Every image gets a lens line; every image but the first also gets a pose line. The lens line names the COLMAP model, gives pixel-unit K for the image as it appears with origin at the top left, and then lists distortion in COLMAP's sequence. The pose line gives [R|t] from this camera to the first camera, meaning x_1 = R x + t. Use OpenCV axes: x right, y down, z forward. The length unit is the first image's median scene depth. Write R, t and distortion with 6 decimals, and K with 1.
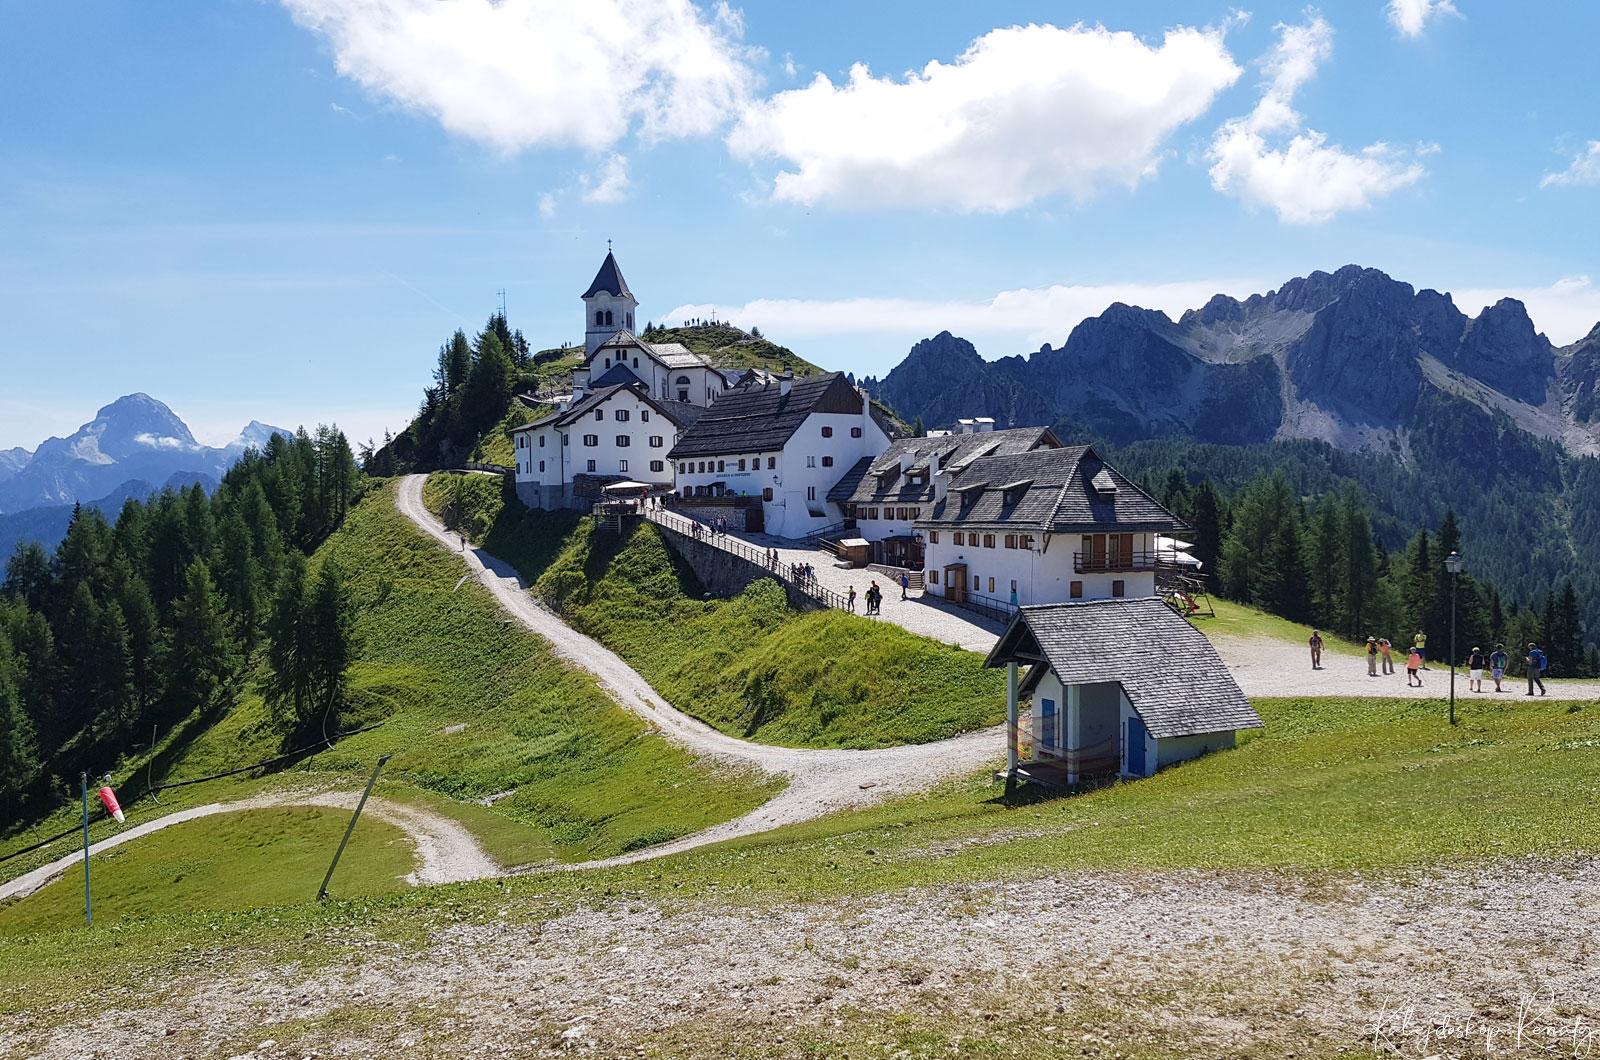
lens RADIAL K [[1255.9, 0, 823.4], [0, 1255.9, 615.2], [0, 0, 1]] dist [0.022701, -0.010652]
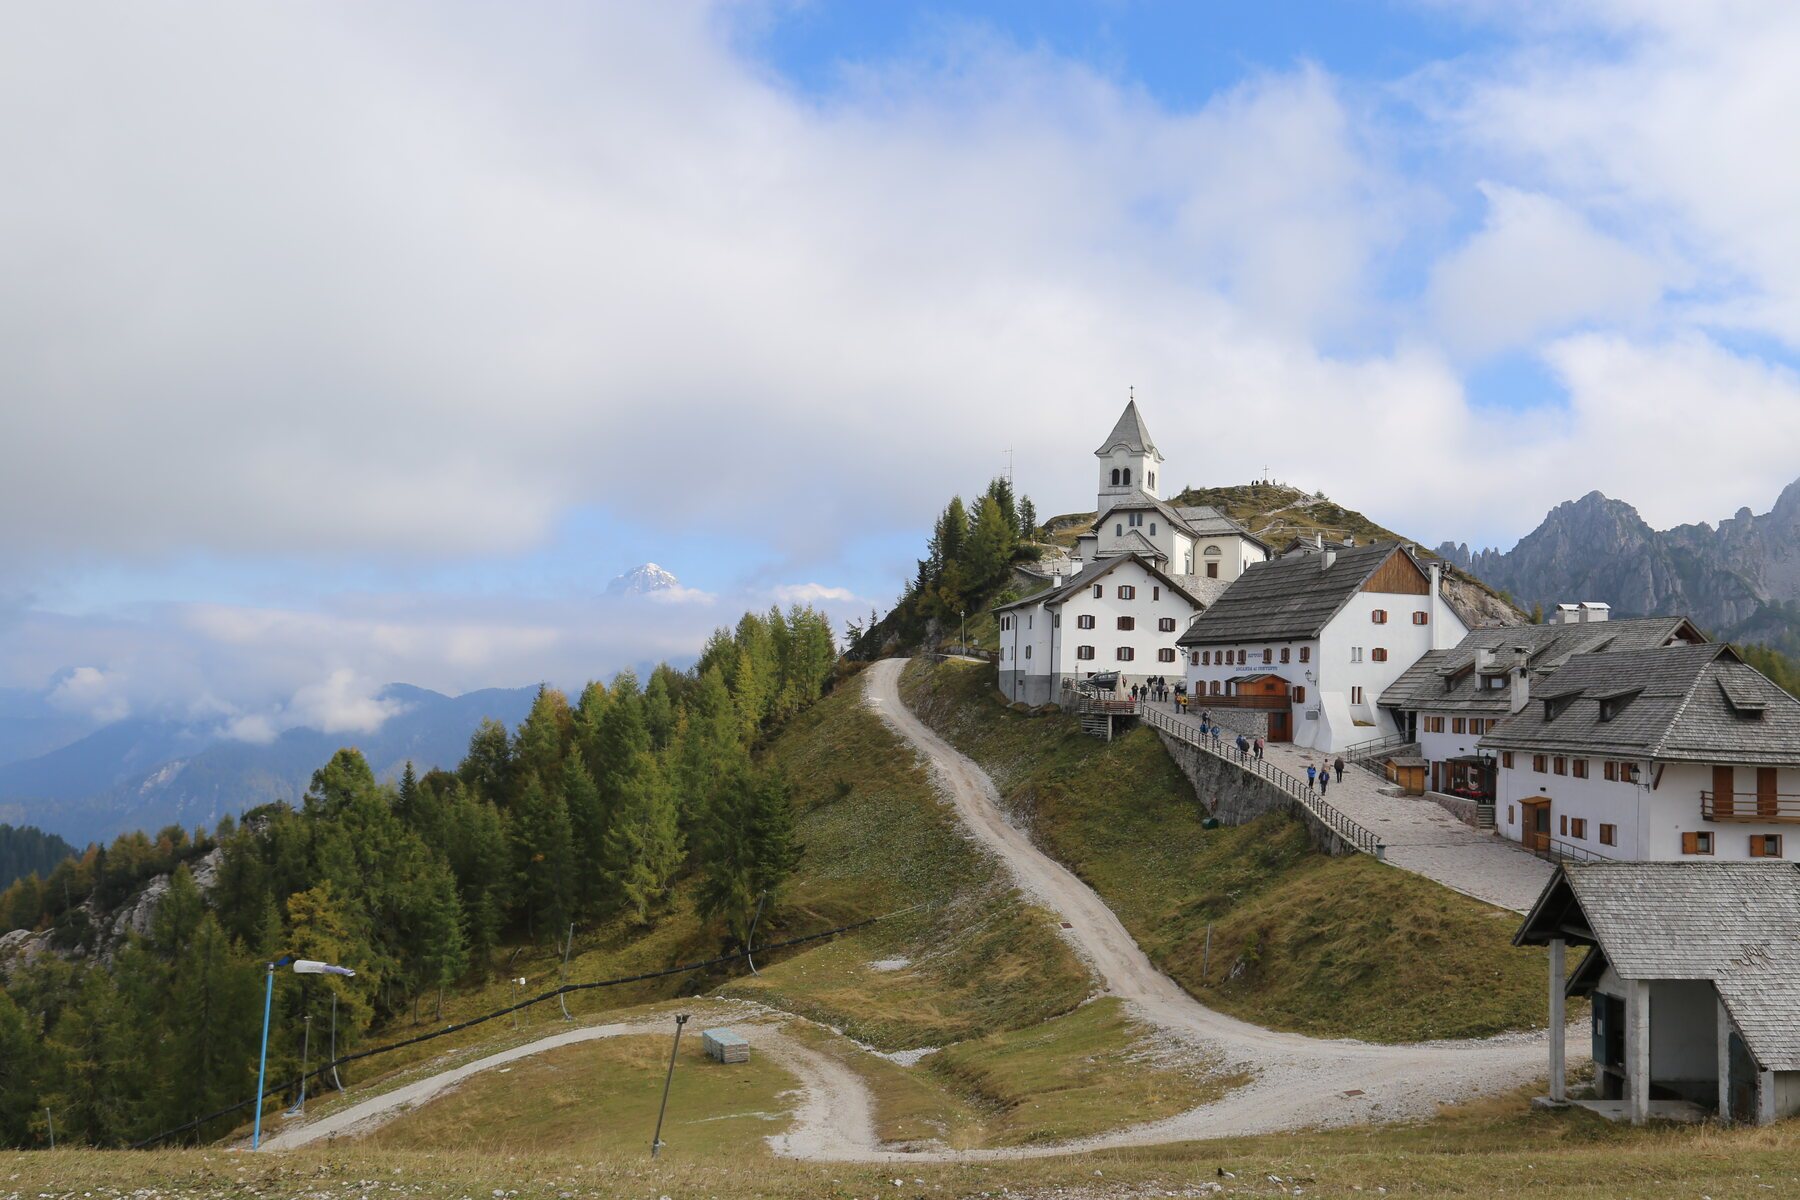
lens RADIAL K [[1553.3, 0, 900.0], [0, 1553.3, 600.0], [0, 0, 1]] dist [-0.021780, 0.006559]
pose [[0.945249, 0.016269, -0.325943, 0.030076], [-0.066027, 0.987635, -0.142186, -0.001162], [0.319600, 0.155922, 0.934636, 0.012757]]
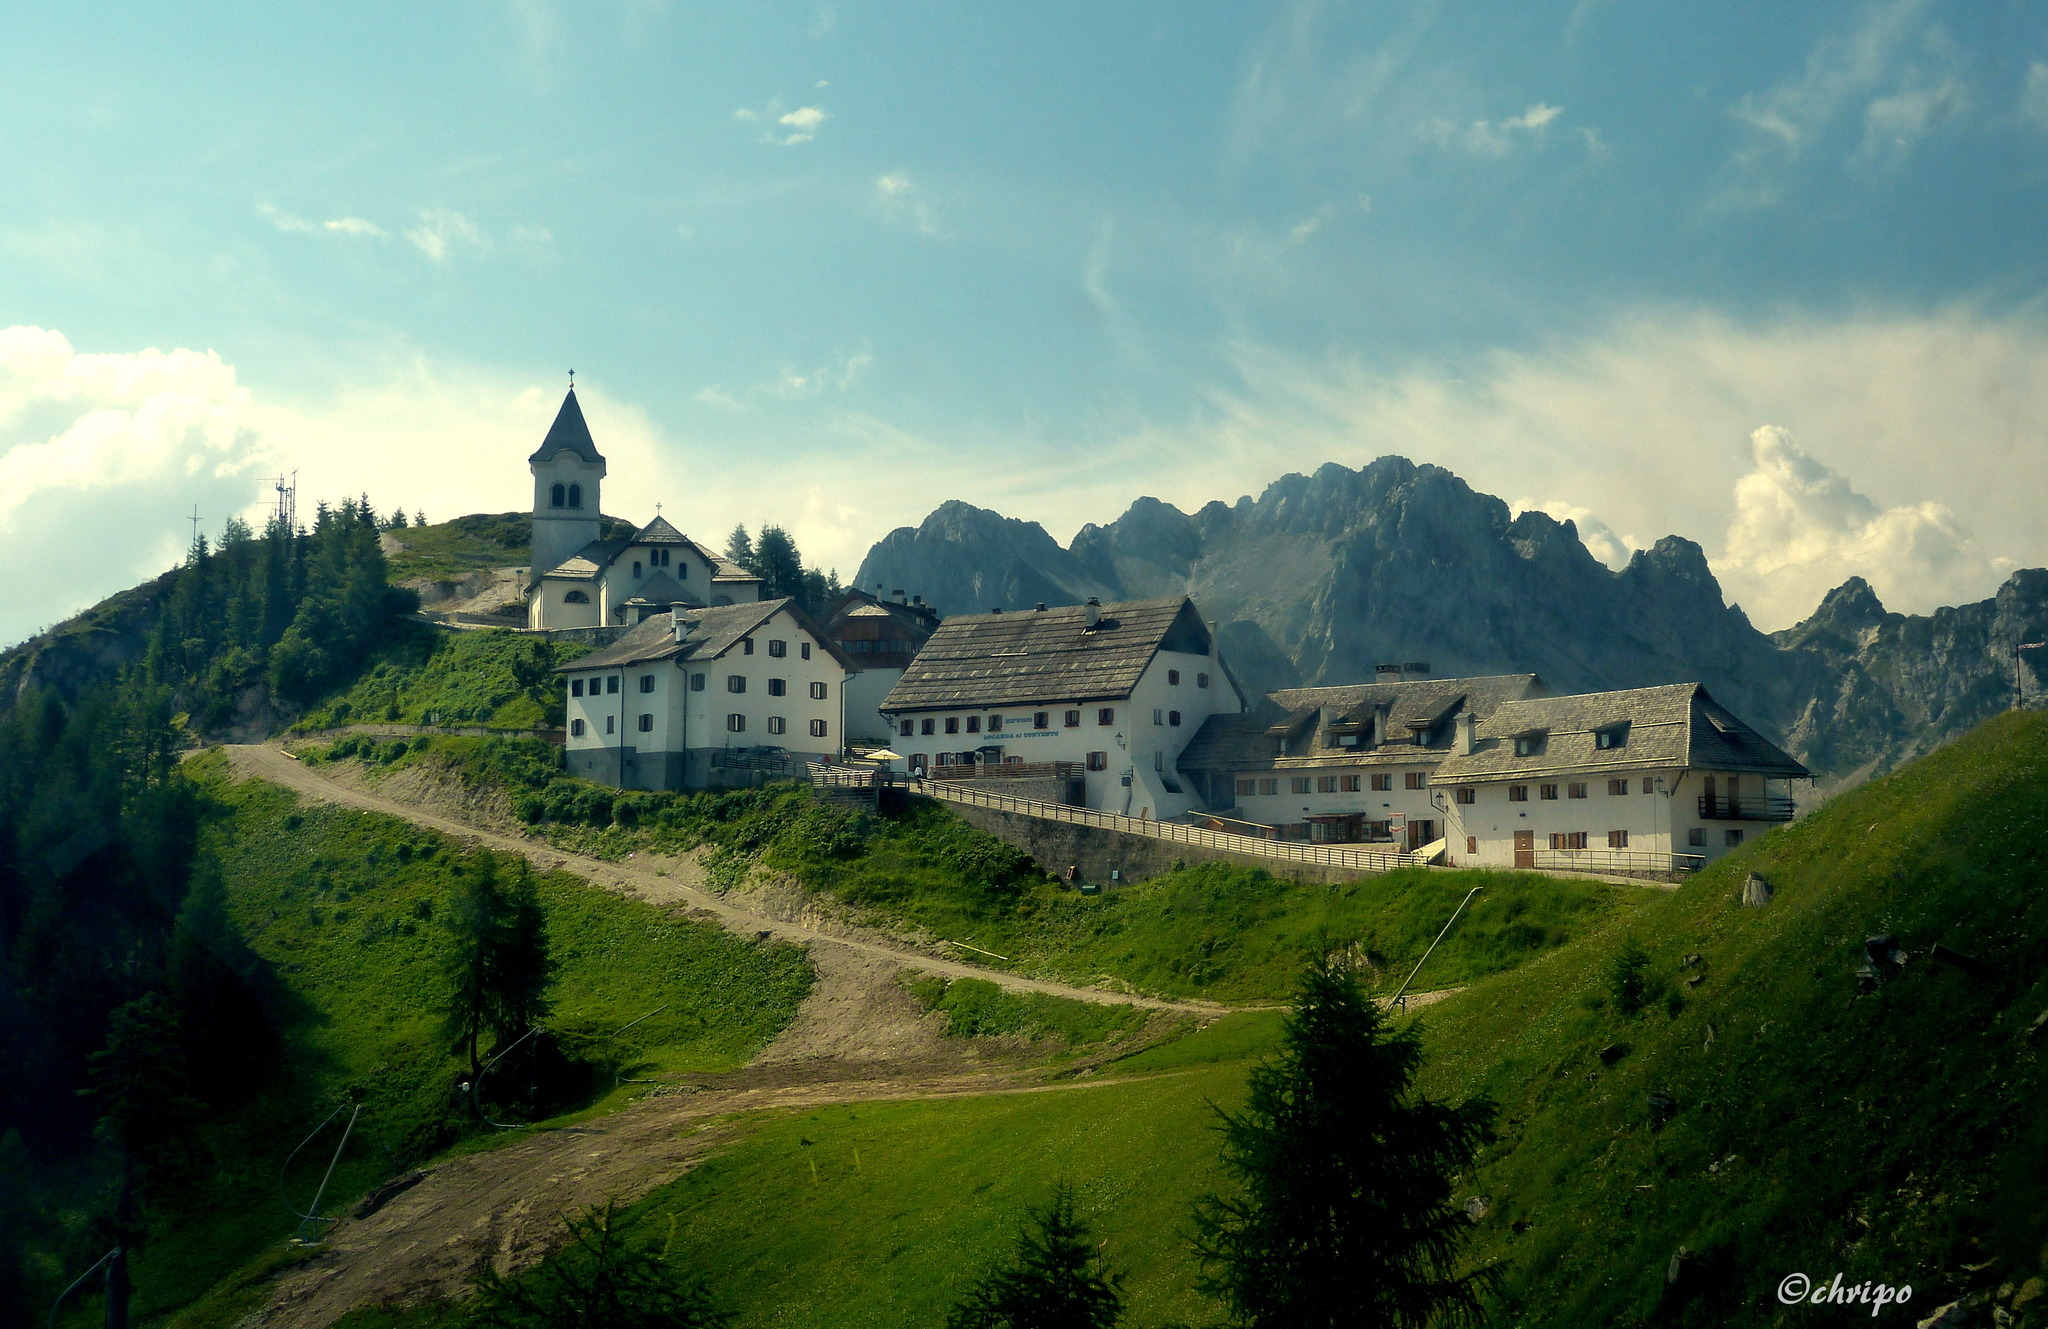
lens RADIAL K [[3030.3, 0, 1023.5], [0, 3030.3, 664.0], [0, 0, 1]] dist [-0.018090, -0.013976]
pose [[0.953753, 0.039251, 0.298016, -0.514154], [0.015820, 0.983509, -0.180167, 0.135436], [-0.300173, 0.176550, 0.937404, -0.513334]]
